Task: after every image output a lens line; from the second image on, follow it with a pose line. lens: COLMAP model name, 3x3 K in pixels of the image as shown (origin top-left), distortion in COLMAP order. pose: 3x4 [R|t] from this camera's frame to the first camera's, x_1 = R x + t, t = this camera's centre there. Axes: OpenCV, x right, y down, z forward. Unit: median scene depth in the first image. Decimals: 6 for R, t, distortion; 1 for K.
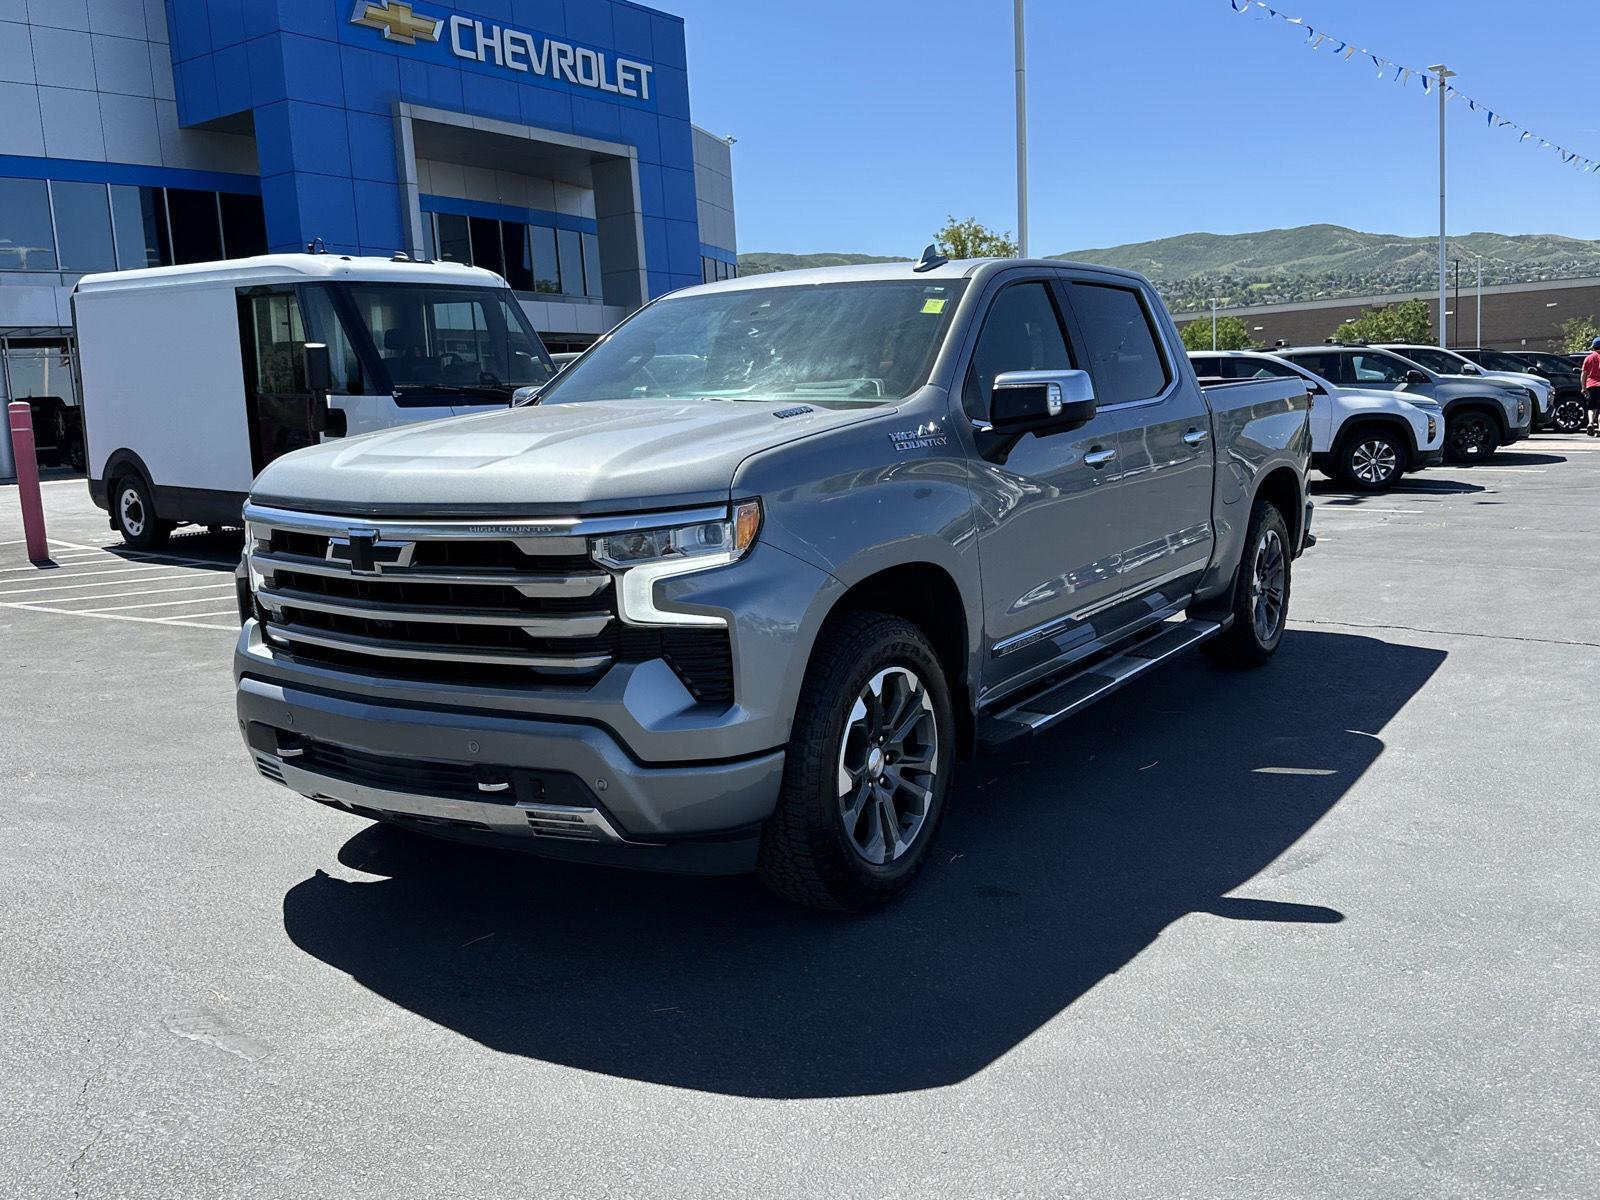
lens RADIAL K [[1406.3, 0, 806.3], [0, 1406.3, 606.8], [0, 0, 1]] dist [0.127301, -0.230922]
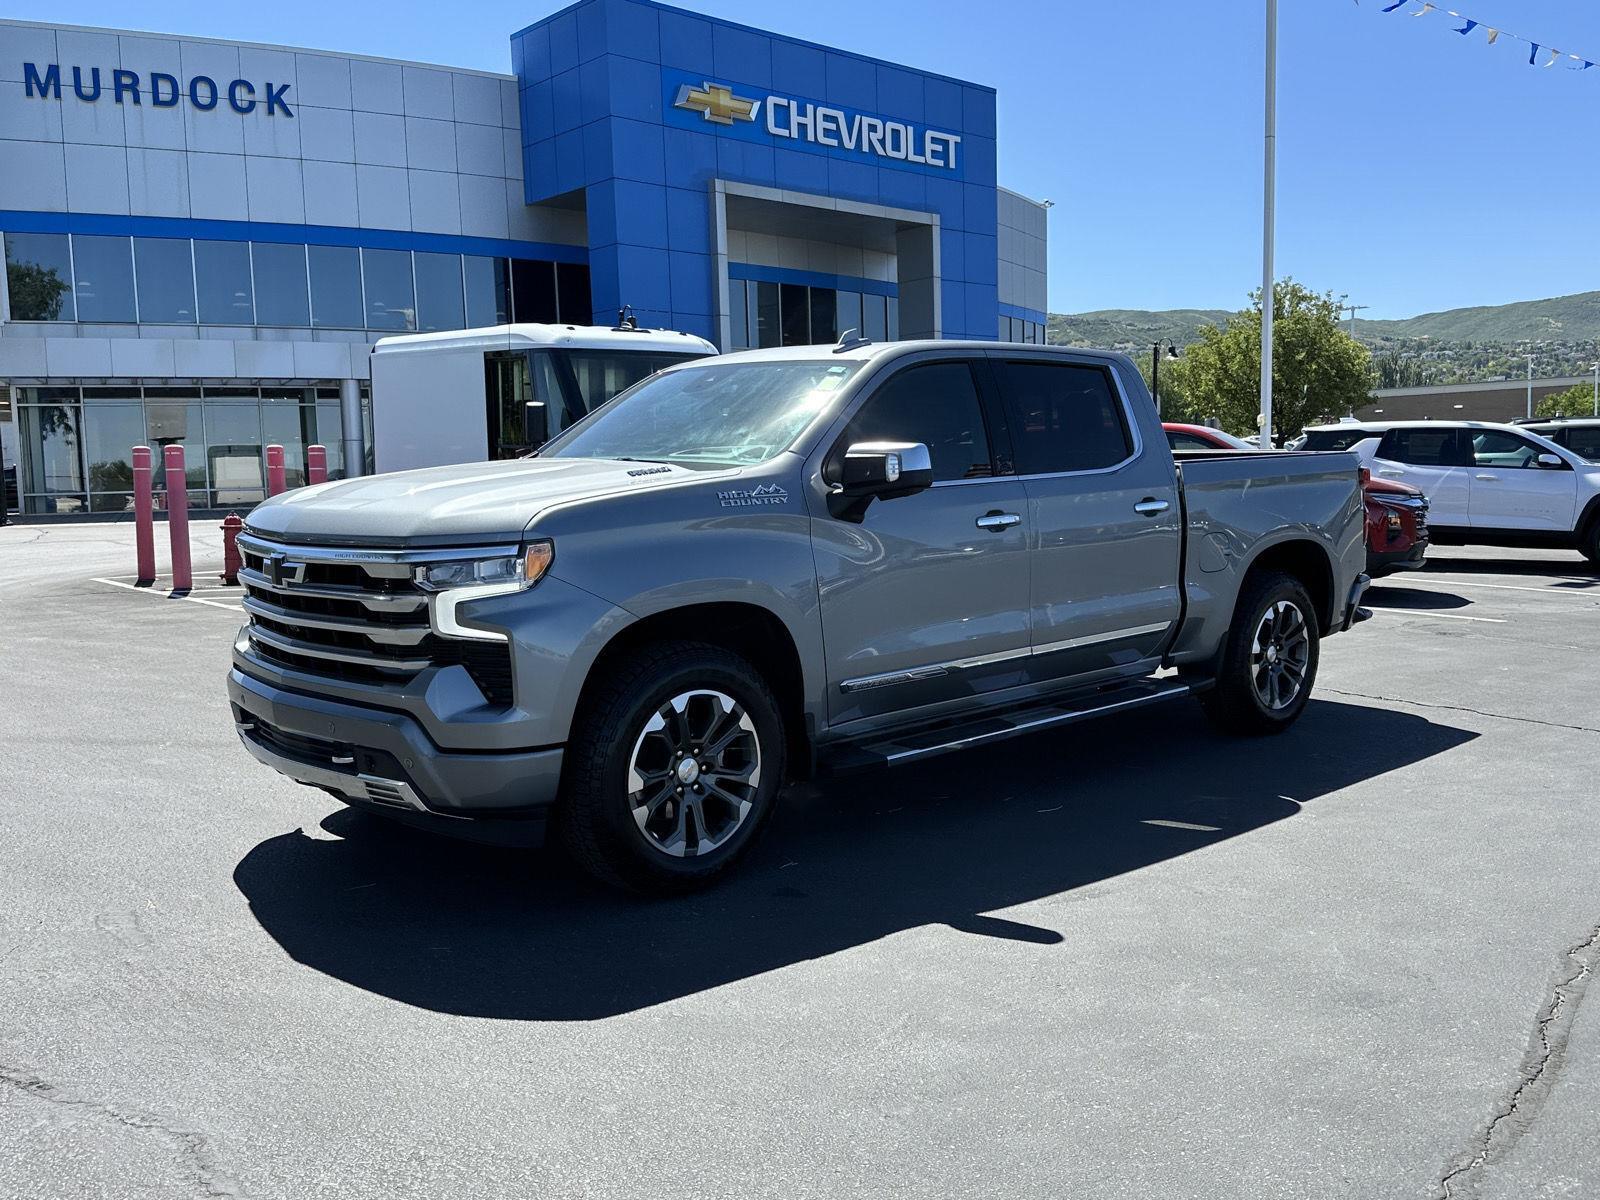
lens RADIAL K [[1406.3, 0, 802.8], [0, 1406.3, 608.1], [0, 0, 1]] dist [0.127301, -0.230922]
pose [[0.970041, 0.051559, -0.237407, 0.402639], [-0.060517, 0.997698, -0.030596, 0.005334], [0.235283, 0.044047, 0.970928, -0.120084]]
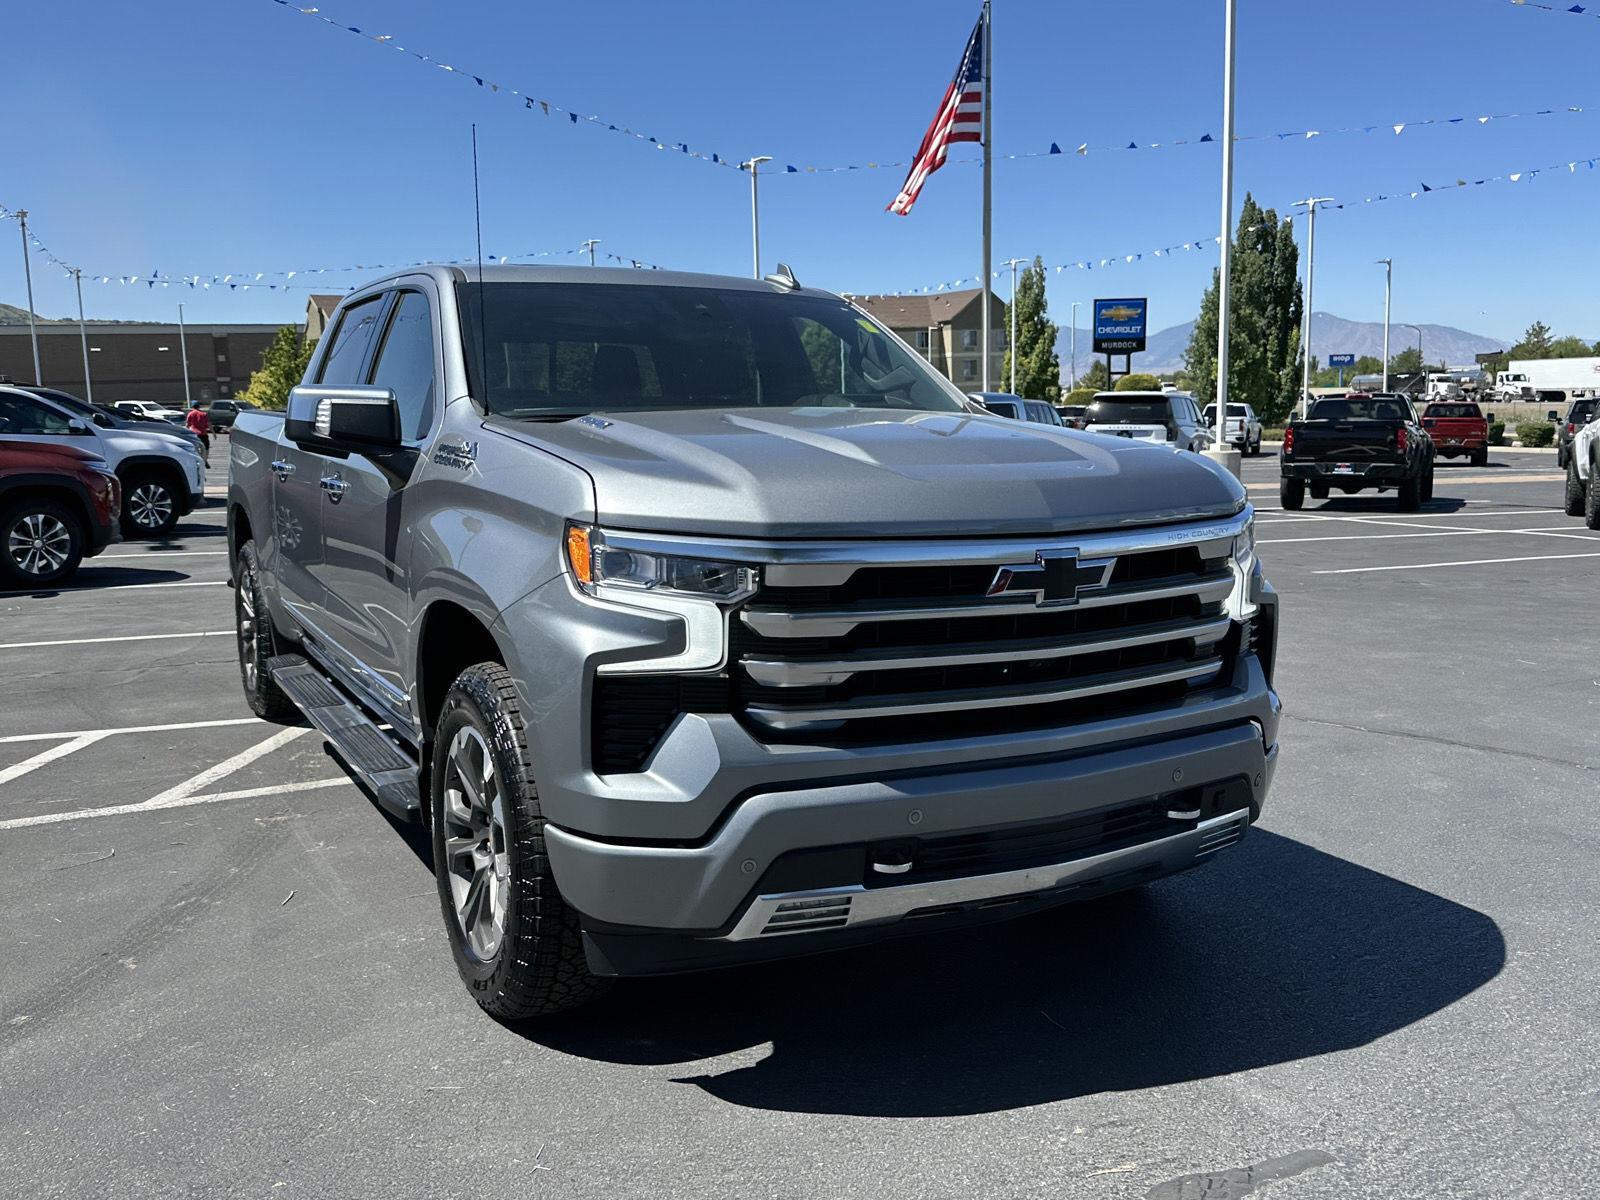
lens RADIAL K [[1406.3, 0, 805.3], [0, 1406.3, 597.2], [0, 0, 1]] dist [0.127301, -0.230922]
pose [[0.477605, -0.087742, 0.874183, -0.971863], [0.125756, 0.991582, 0.030820, -0.062612], [-0.869528, 0.095214, 0.484618, 0.647066]]
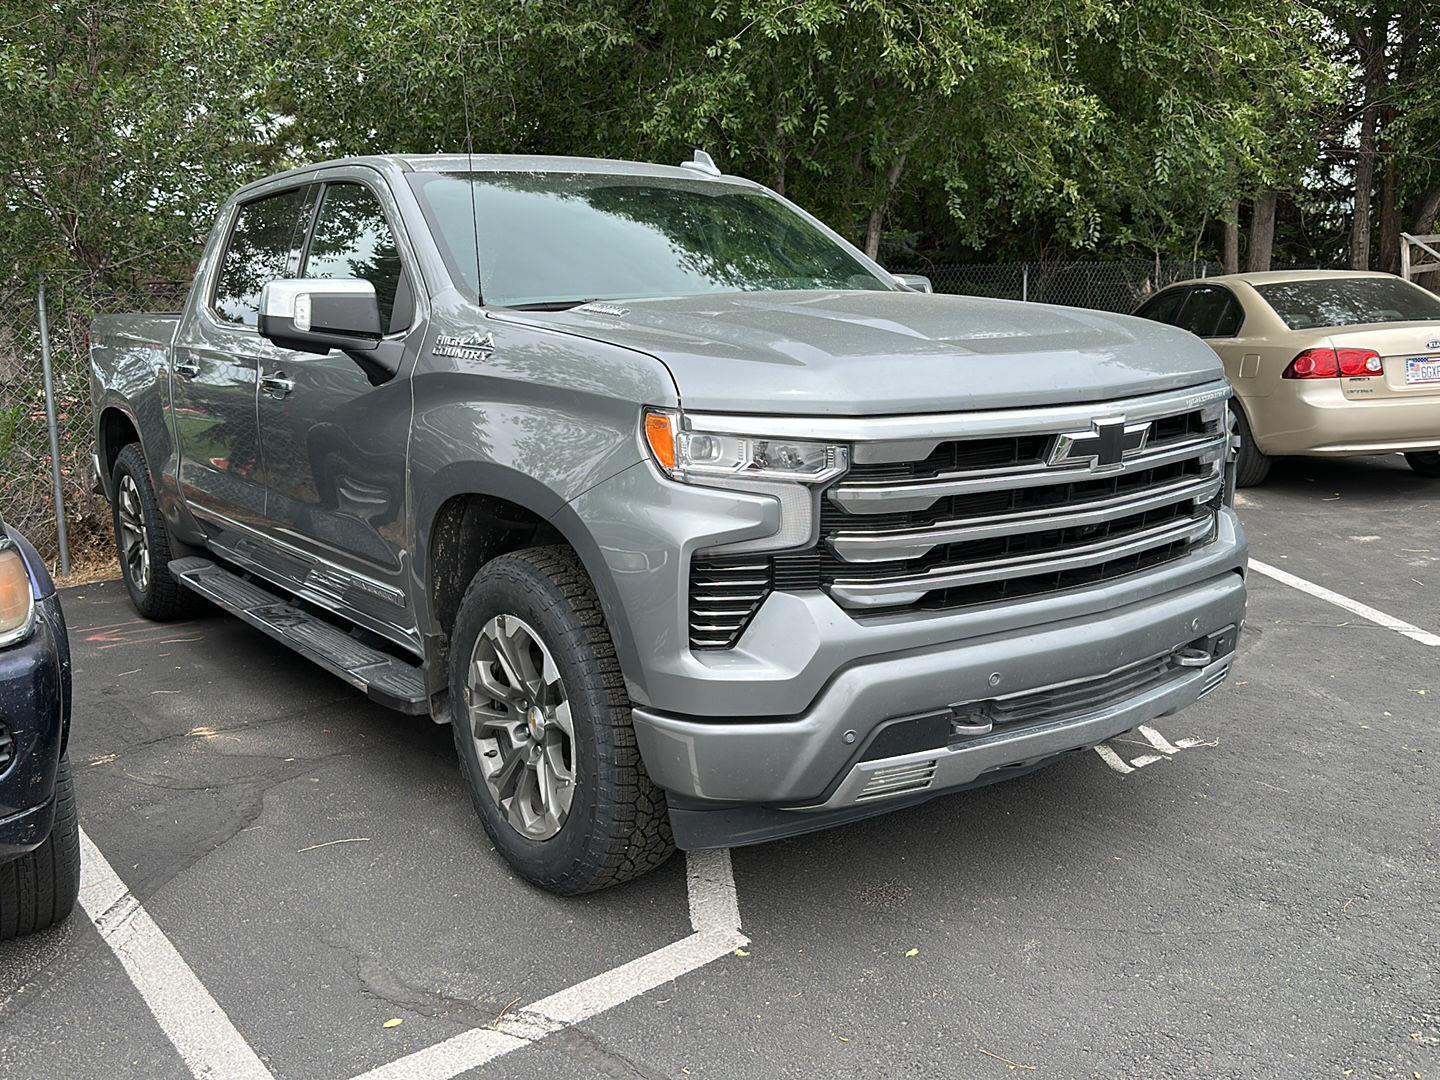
lens RADIAL K [[1265.6, 0, 712.4], [0, 1265.6, 552.0], [0, 0, 1]] dist [0.127301, -0.230922]
pose [[0.352019, -0.158549, 0.922467, -0.990455], [0.164347, 0.980708, 0.105843, -0.083917], [-0.921451, 0.114346, 0.371285, 0.832174]]
